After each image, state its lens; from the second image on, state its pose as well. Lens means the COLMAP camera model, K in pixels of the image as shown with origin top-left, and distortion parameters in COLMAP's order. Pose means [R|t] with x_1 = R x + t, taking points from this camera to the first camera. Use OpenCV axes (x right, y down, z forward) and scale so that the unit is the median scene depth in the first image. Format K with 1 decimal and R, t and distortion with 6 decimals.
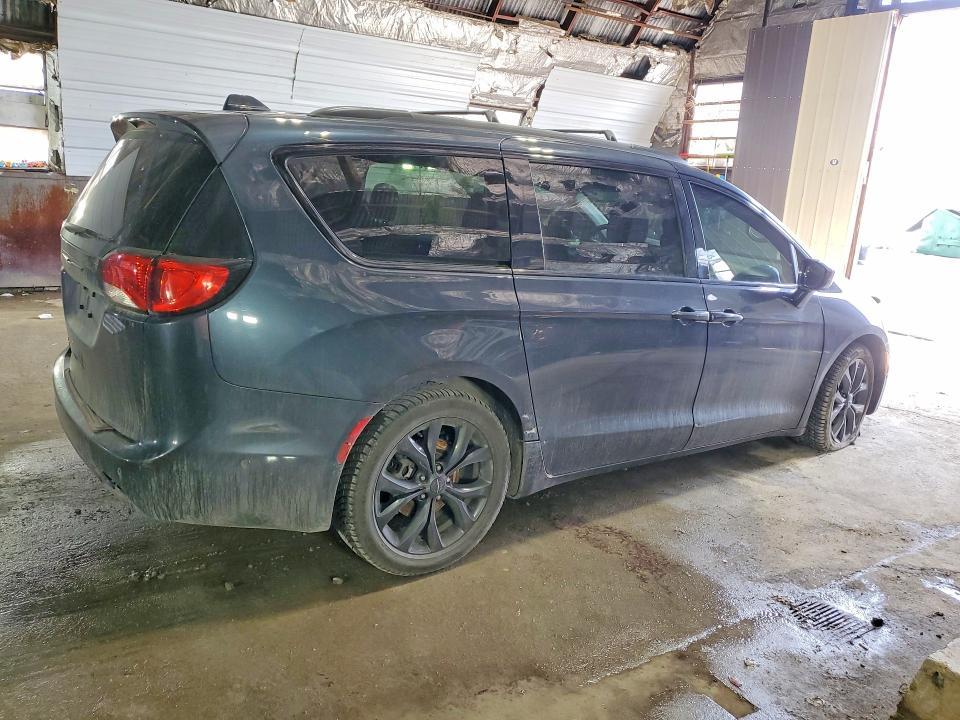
lens RADIAL K [[712.0, 0, 480.9], [0, 712.0, 357.4], [0, 0, 1]] dist [-0.020591, 0.004273]
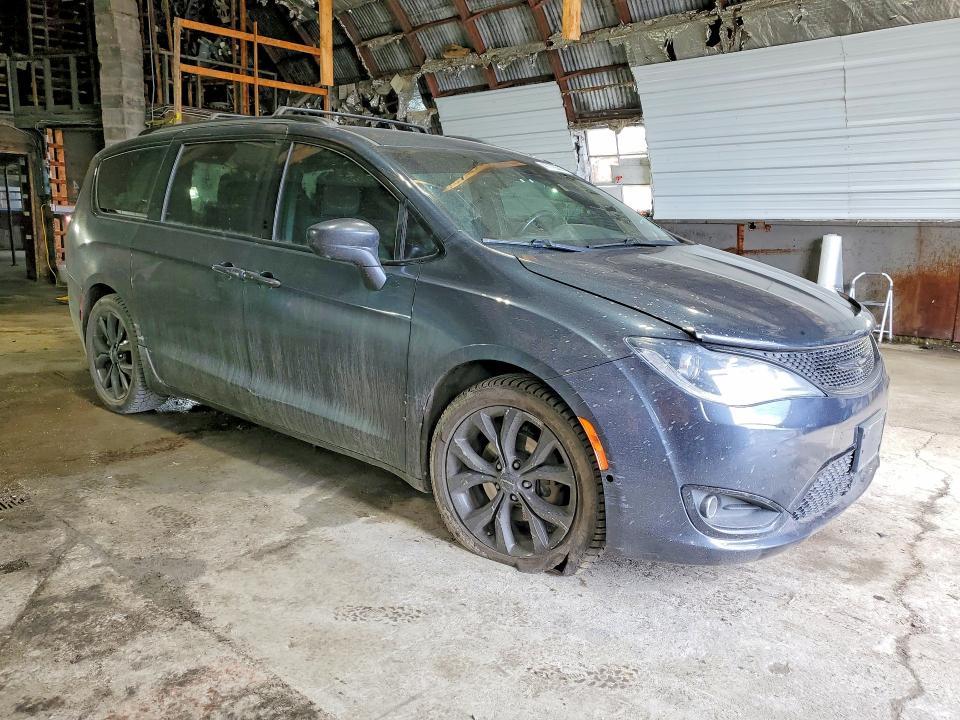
lens RADIAL K [[712.0, 0, 479.8], [0, 712.0, 361.5], [0, 0, 1]] dist [-0.020591, 0.004273]
pose [[0.267766, 0.121944, -0.955736, 1.266359], [-0.221999, 0.973076, 0.061960, -0.070037], [0.937559, 0.195582, 0.287628, 0.979827]]
